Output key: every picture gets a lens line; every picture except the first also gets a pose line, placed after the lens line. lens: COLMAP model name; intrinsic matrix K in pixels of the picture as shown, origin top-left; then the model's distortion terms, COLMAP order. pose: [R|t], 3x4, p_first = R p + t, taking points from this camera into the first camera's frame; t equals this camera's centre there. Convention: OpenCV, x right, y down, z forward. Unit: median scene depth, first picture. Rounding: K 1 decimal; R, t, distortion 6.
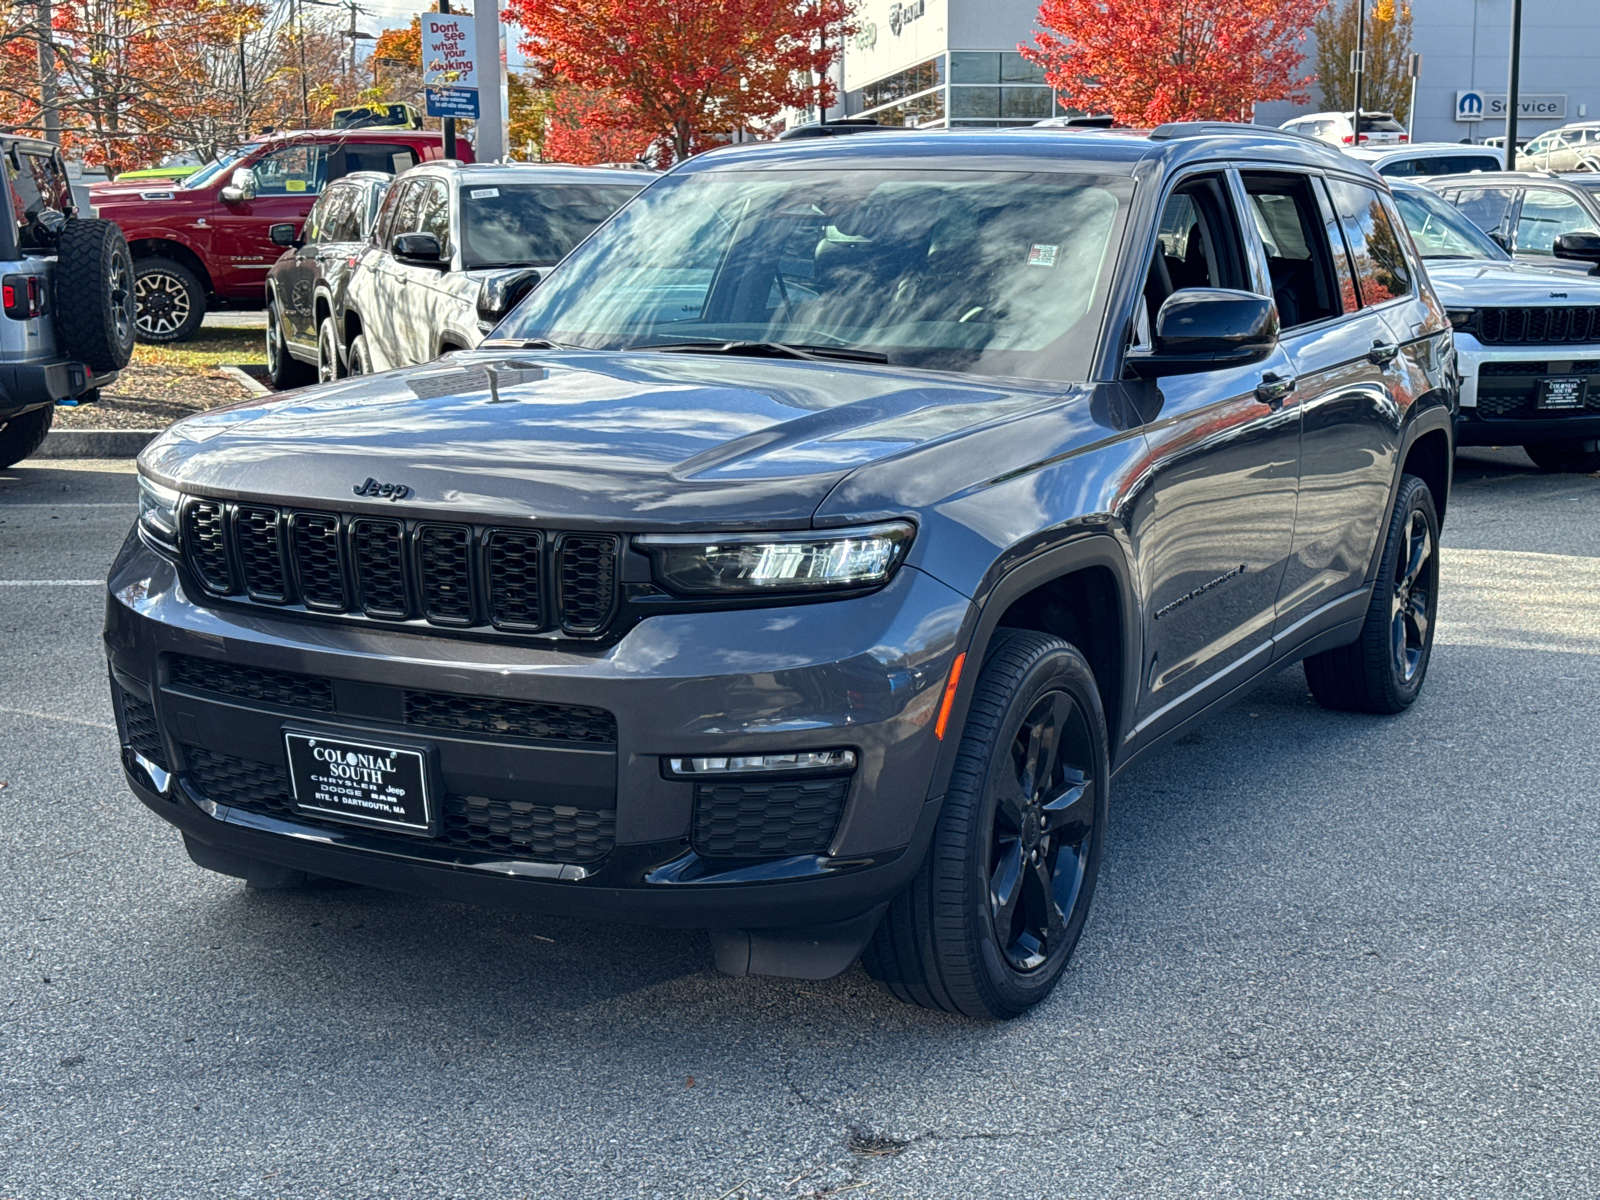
lens RADIAL K [[2283.6, 0, 800.0], [0, 2283.6, 600.0], [0, 0, 1]] dist [0.110612, -0.003156]
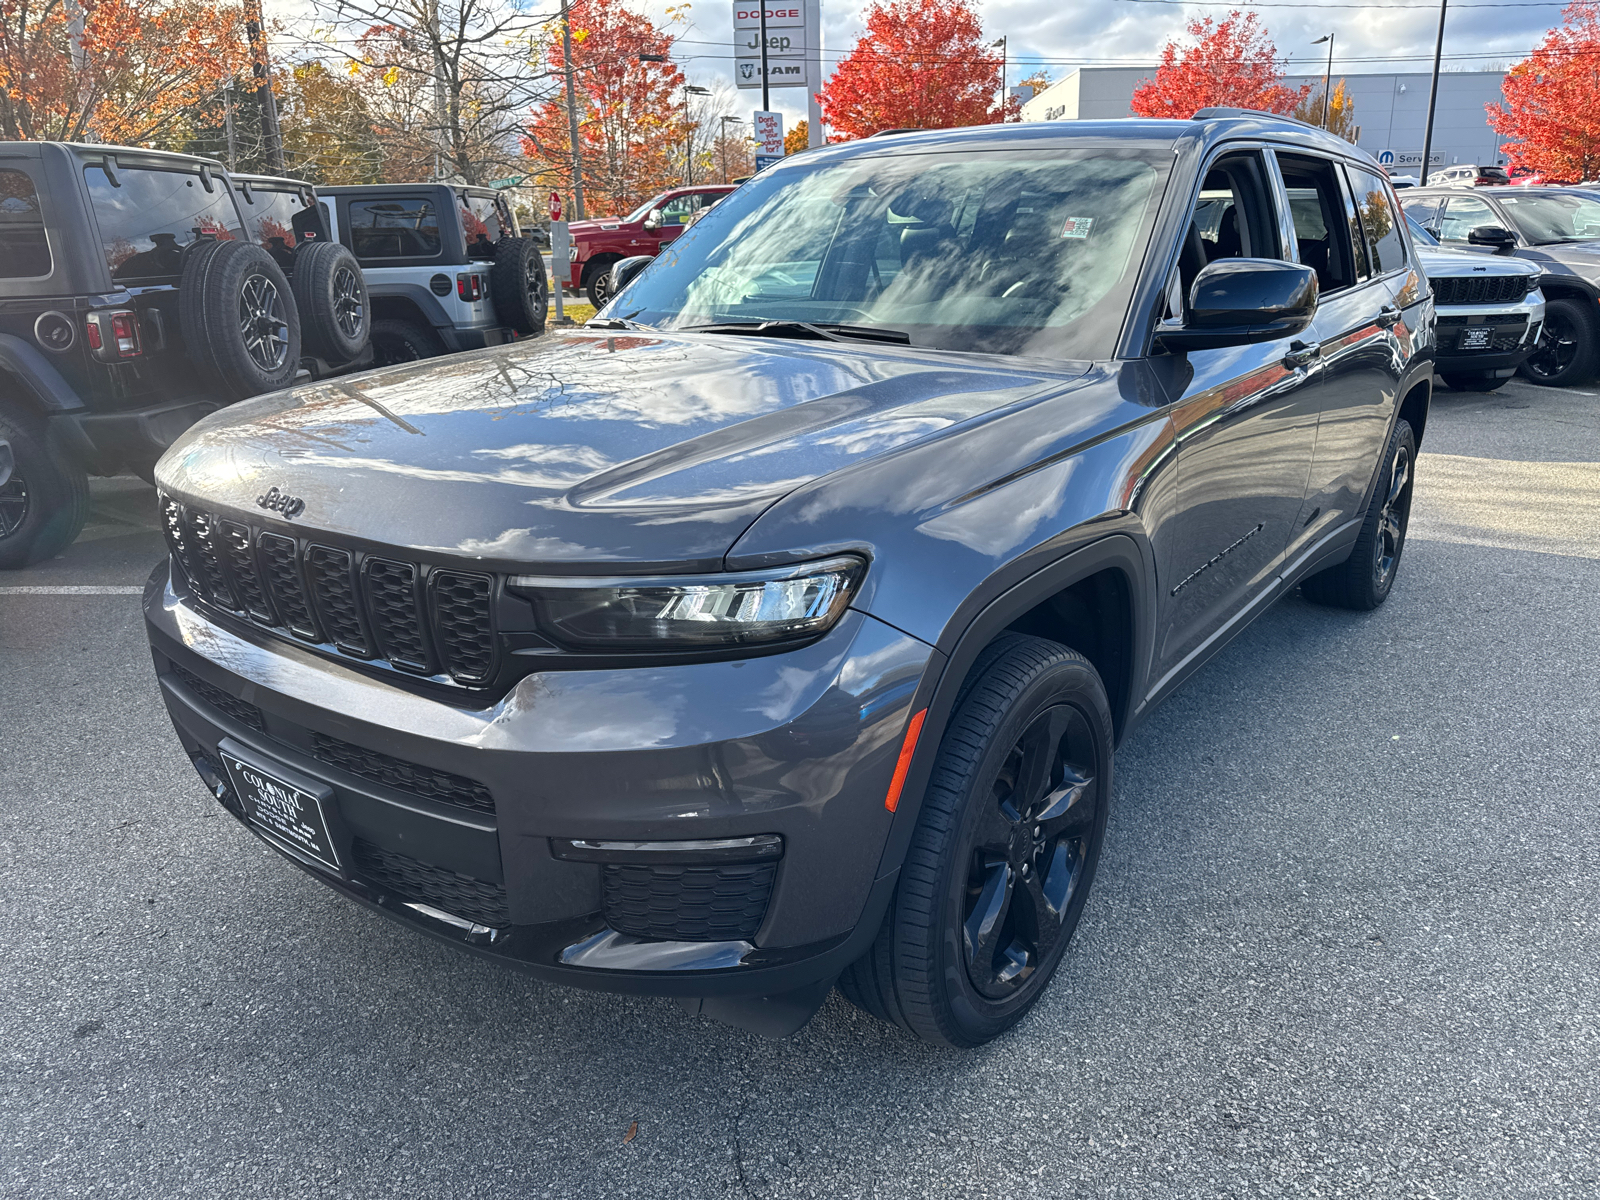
lens RADIAL K [[1160.9, 0, 803.2], [0, 1160.9, 611.3], [0, 0, 1]] dist [0.007792, -0.009544]
pose [[0.987260, 0.027602, -0.156705, 0.068165], [-0.004500, 0.989288, 0.145906, -0.053864], [0.159053, -0.143342, 0.976809, 0.429782]]
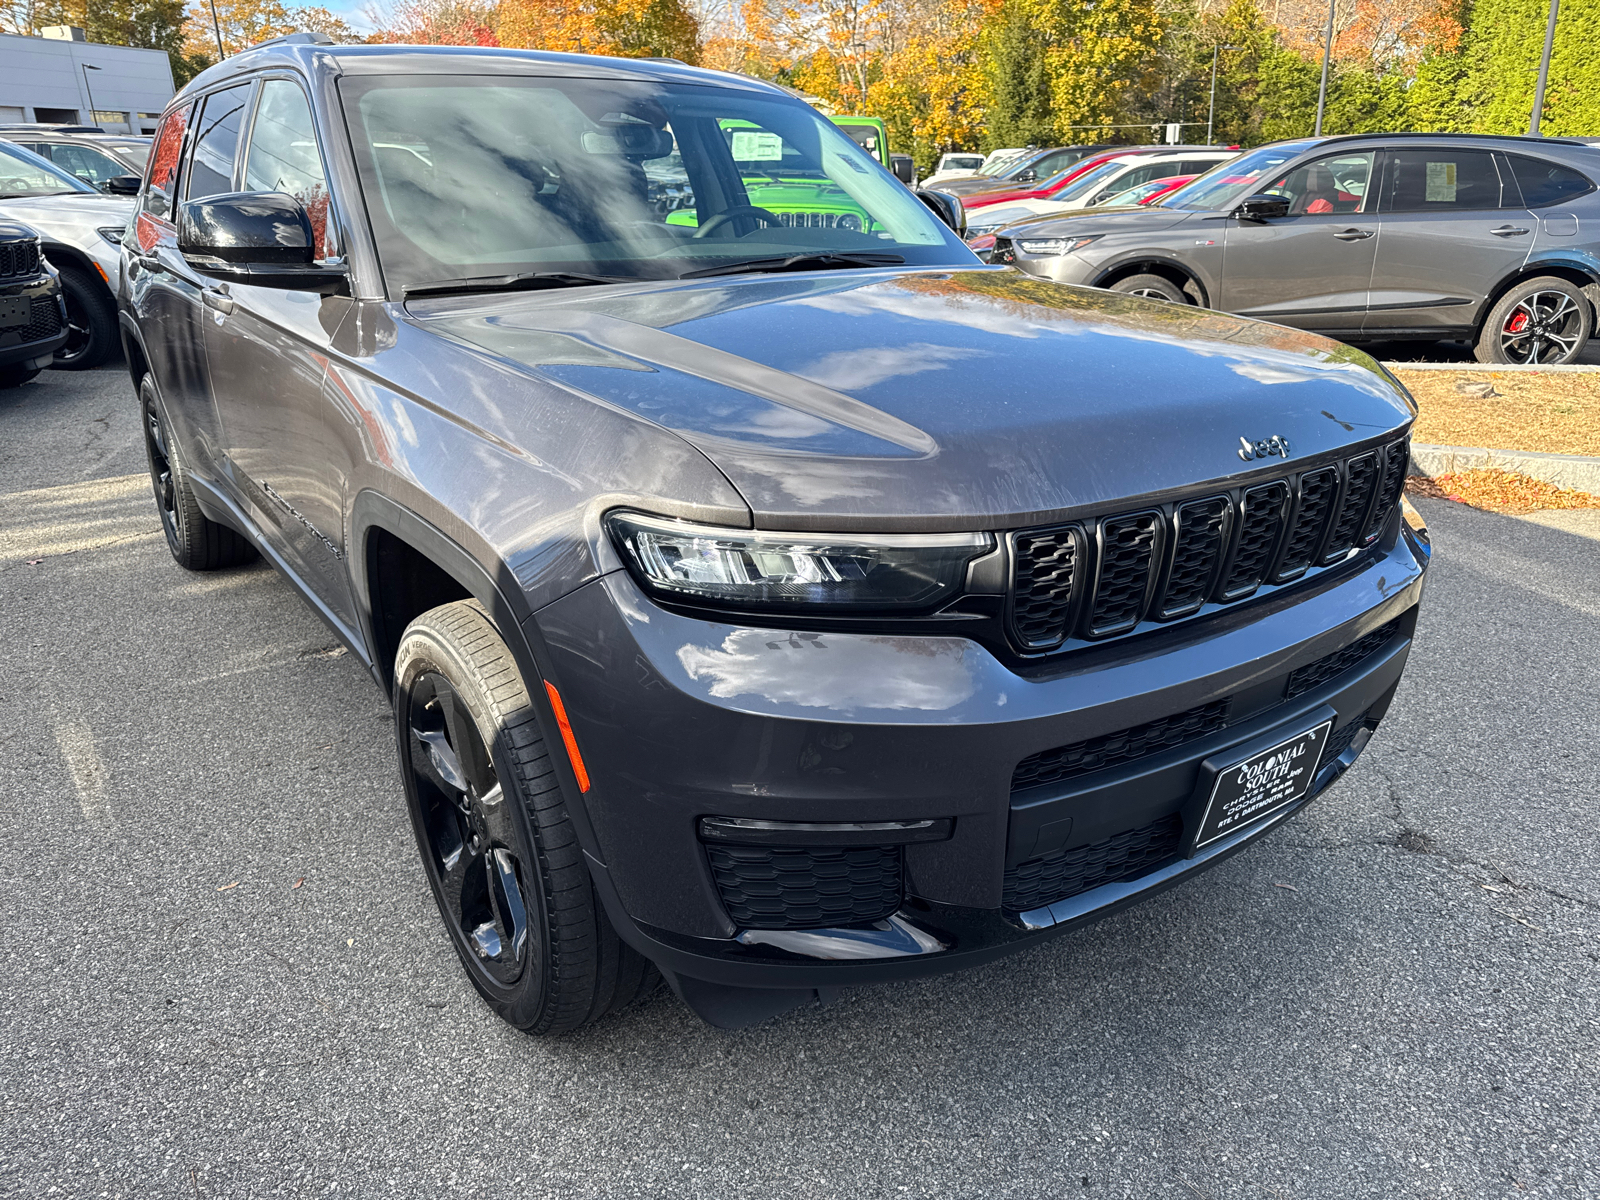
lens RADIAL K [[1160.9, 0, 803.2], [0, 1160.9, 611.3], [0, 0, 1]] dist [0.007792, -0.009544]
pose [[0.428113, -0.322790, 0.844112, -0.460236], [0.154701, 0.946426, 0.283454, -0.101195], [-0.890386, 0.009234, 0.455113, 0.706470]]
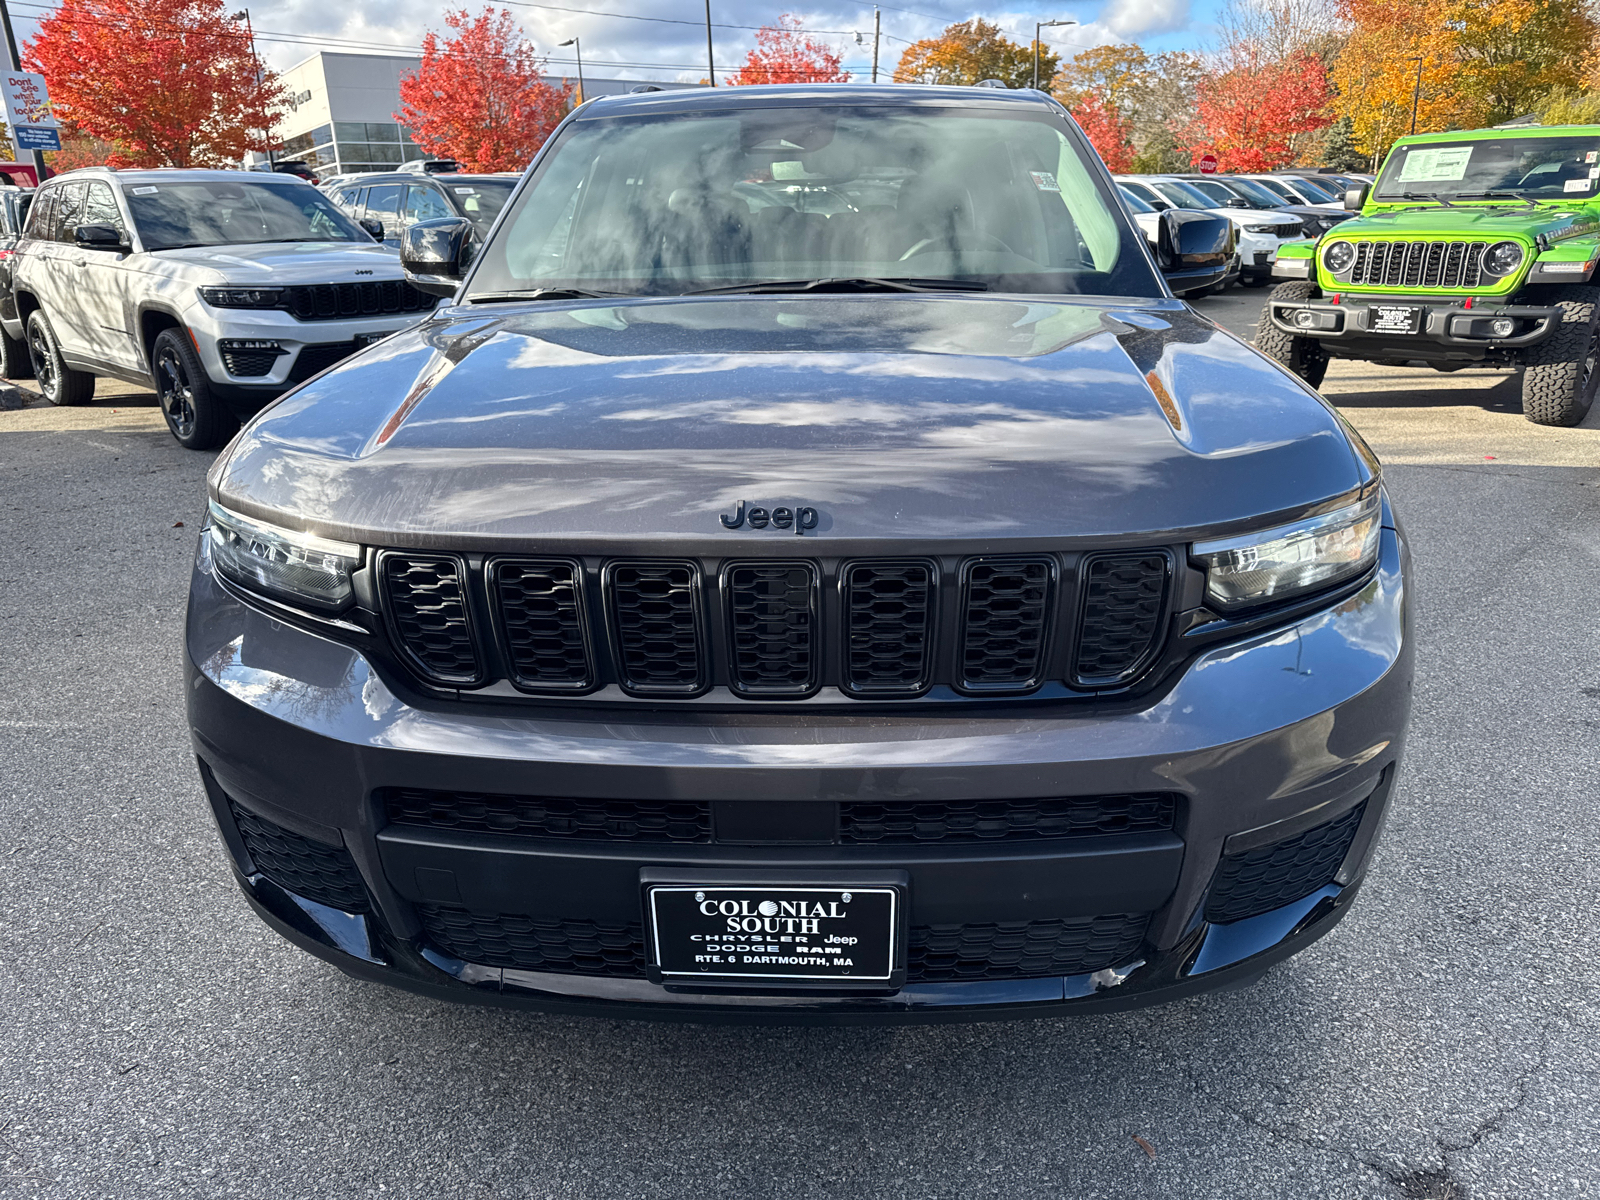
lens RADIAL K [[1143.3, 0, 800.0], [0, 1143.3, 600.0], [0, 0, 1]] dist [0.006630, -0.010945]
pose [[0.897079, -0.159666, 0.412016, -0.232241], [0.095410, 0.980430, 0.172205, -0.059434], [-0.431448, -0.115172, 0.894756, 0.516929]]
